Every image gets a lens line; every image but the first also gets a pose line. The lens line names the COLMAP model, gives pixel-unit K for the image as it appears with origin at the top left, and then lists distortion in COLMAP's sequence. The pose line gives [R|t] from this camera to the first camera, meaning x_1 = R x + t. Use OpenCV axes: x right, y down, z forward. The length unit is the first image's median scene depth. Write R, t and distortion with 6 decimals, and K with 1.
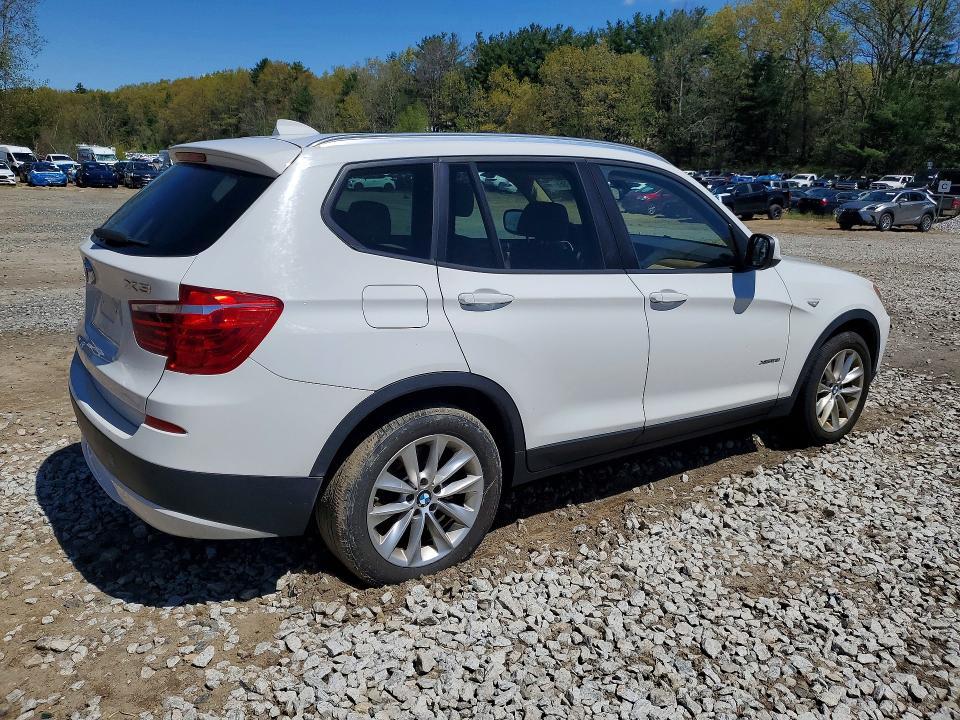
lens RADIAL K [[789.1, 0, 477.8], [0, 789.1, 361.0], [0, 0, 1]] dist [0.033989, -0.012351]
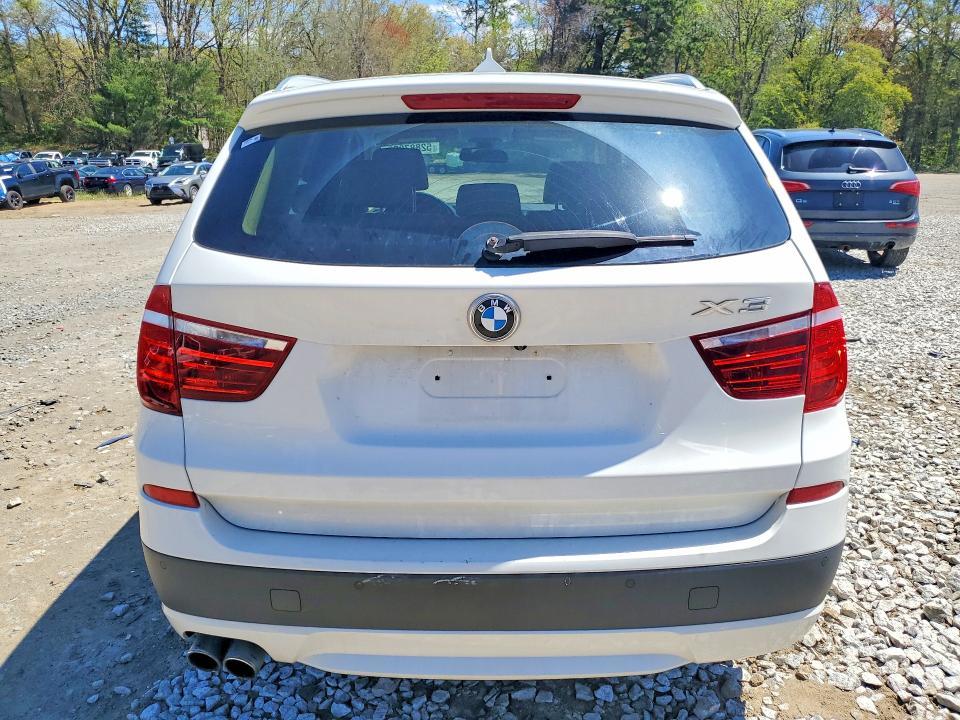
lens RADIAL K [[789.1, 0, 481.4], [0, 789.1, 356.7], [0, 0, 1]] dist [0.033989, -0.012351]
pose [[0.566955, -0.242202, 0.787337, -0.096222], [0.226650, 0.964773, 0.133577, -0.016943], [-0.791954, 0.102718, 0.601878, 0.072688]]
